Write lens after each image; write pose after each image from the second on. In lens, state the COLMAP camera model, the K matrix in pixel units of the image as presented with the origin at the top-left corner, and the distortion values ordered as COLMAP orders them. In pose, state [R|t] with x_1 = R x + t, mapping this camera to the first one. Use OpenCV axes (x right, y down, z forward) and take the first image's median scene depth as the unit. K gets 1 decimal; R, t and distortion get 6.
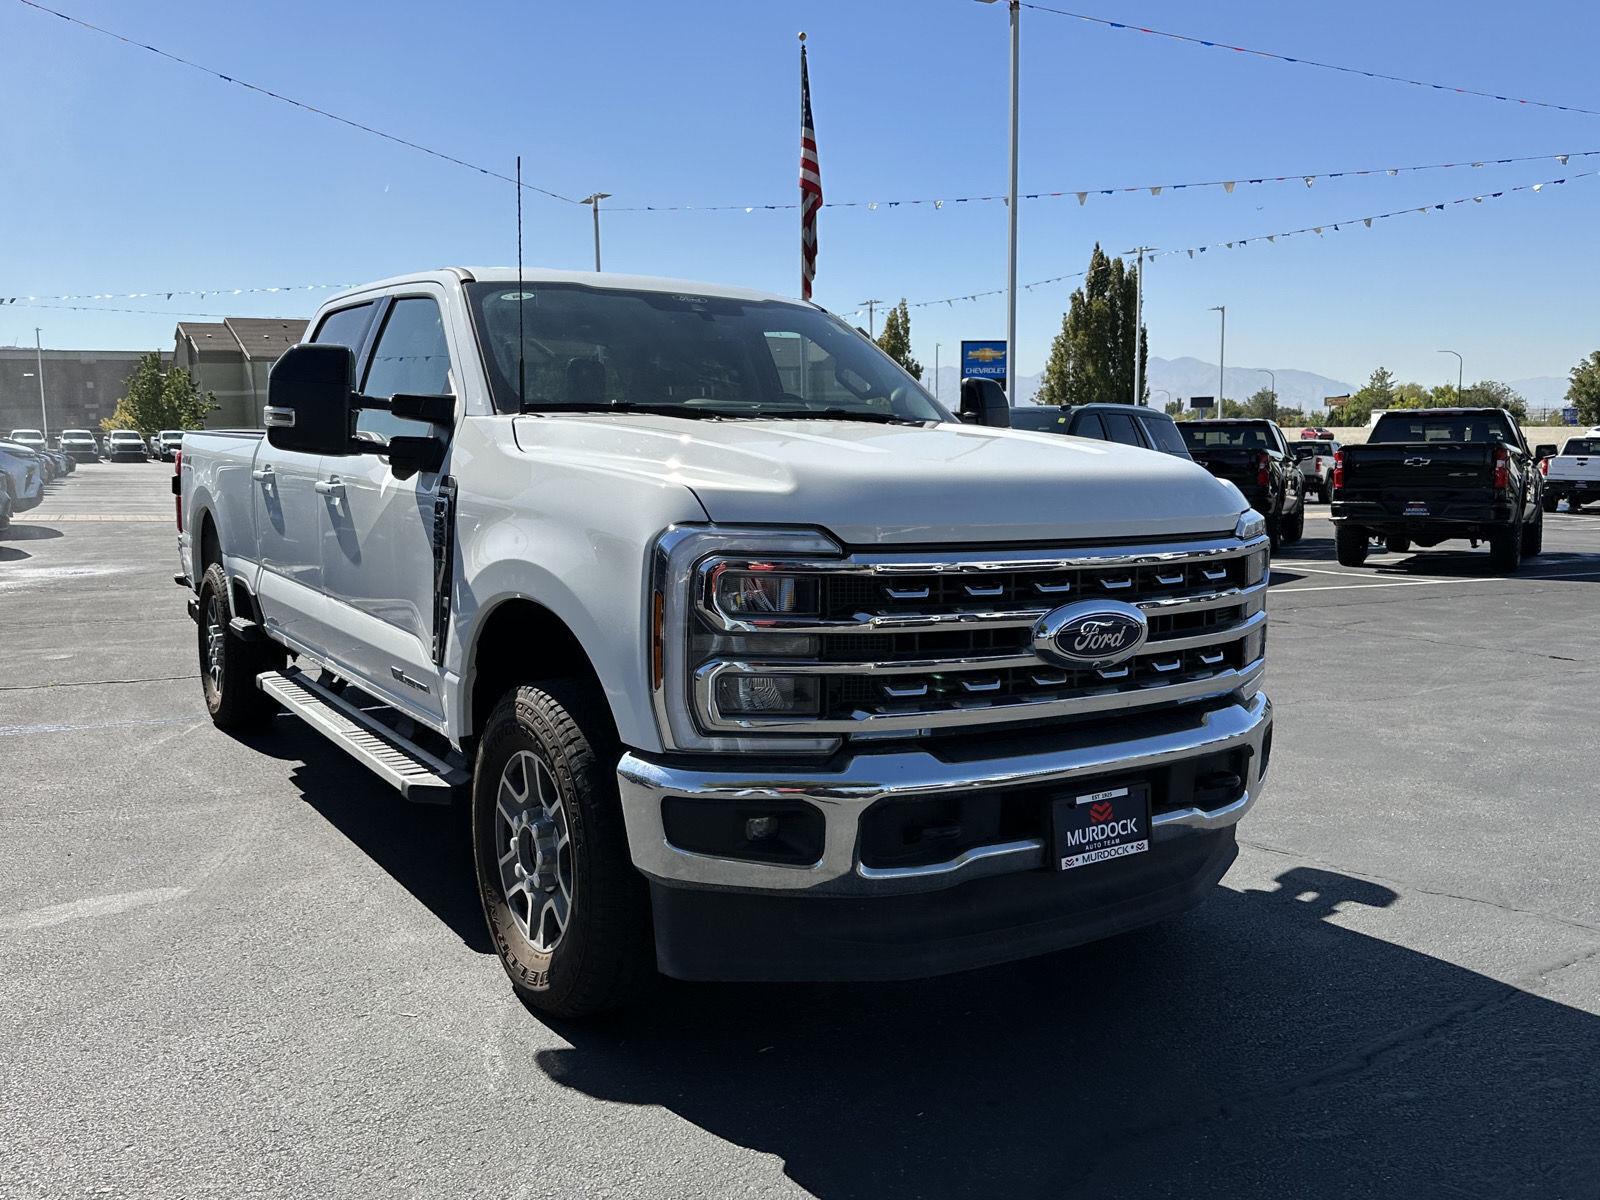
lens RADIAL K [[1360.8, 0, 802.9], [0, 1360.8, 575.6], [0, 0, 1]] dist [0.179102, -0.365924]
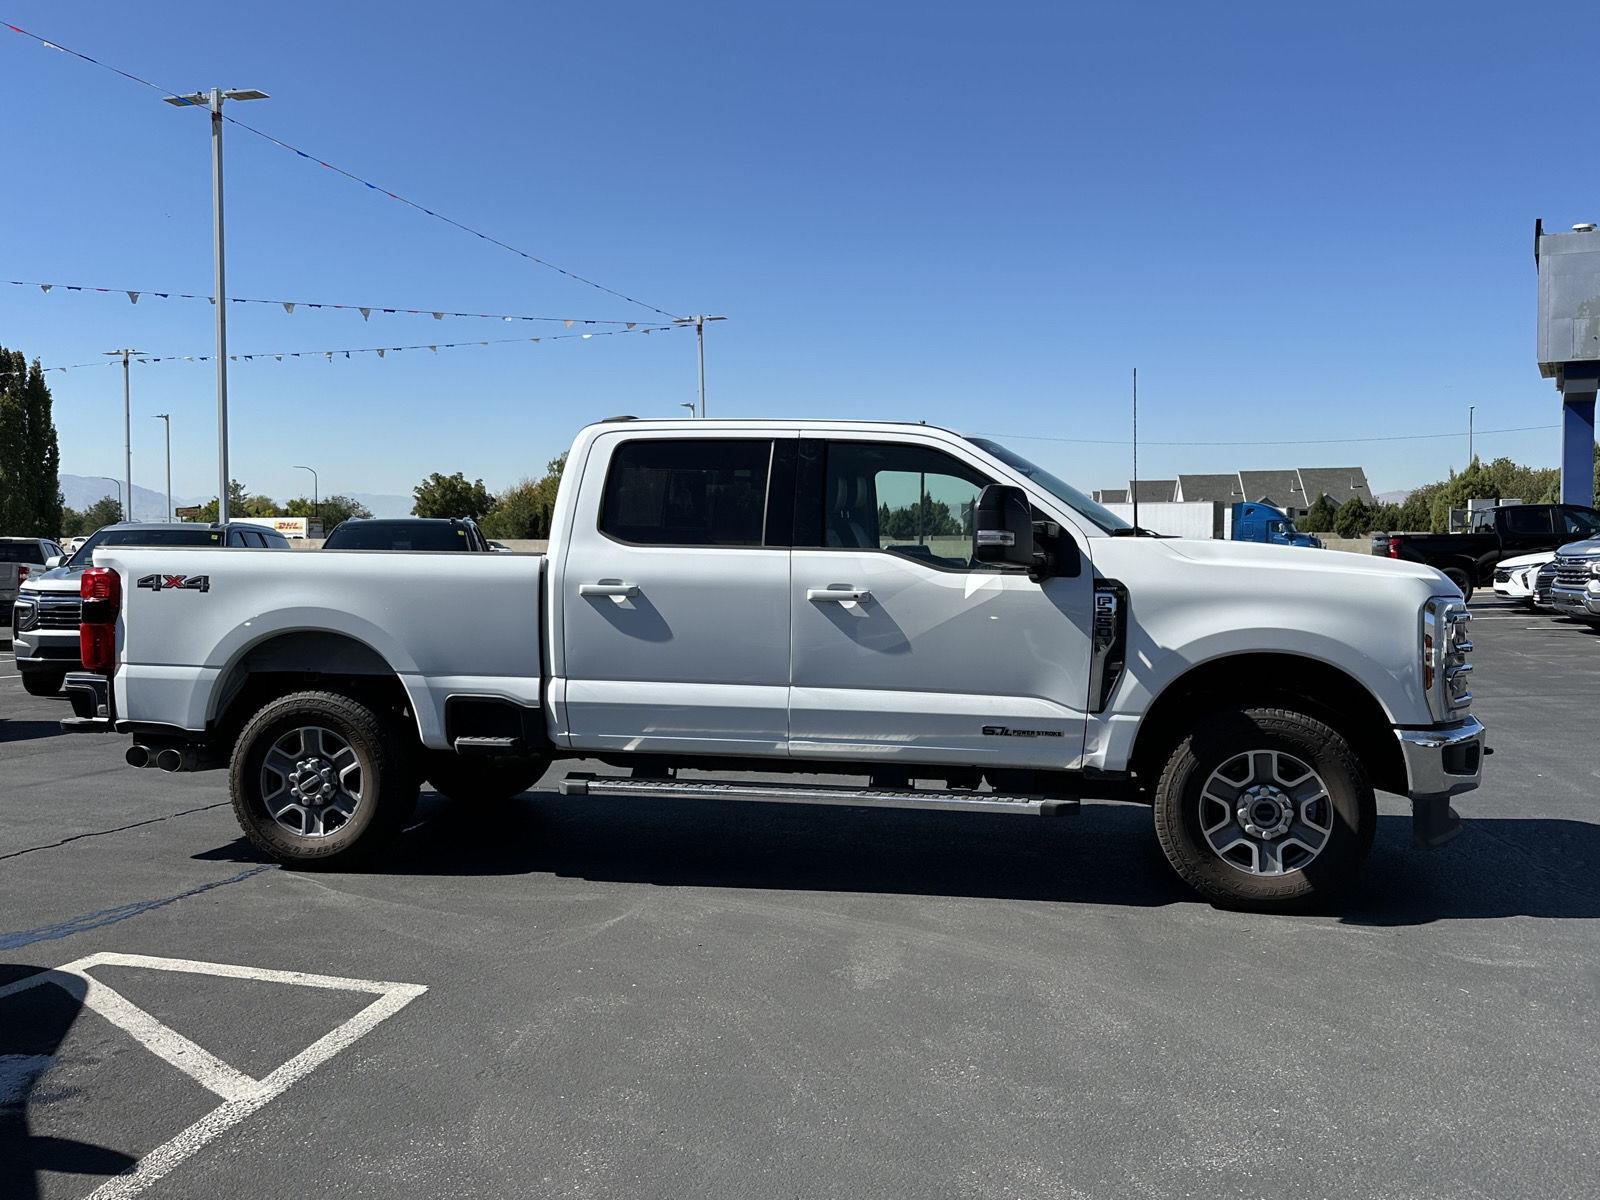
lens RADIAL K [[1360.8, 0, 802.9], [0, 1360.8, 575.6], [0, 0, 1]] dist [0.179102, -0.365924]
pose [[0.693157, -0.016273, 0.720603, -1.579842], [0.073440, 0.996137, -0.048148, -0.031015], [-0.717036, 0.086295, 0.691674, 0.241226]]
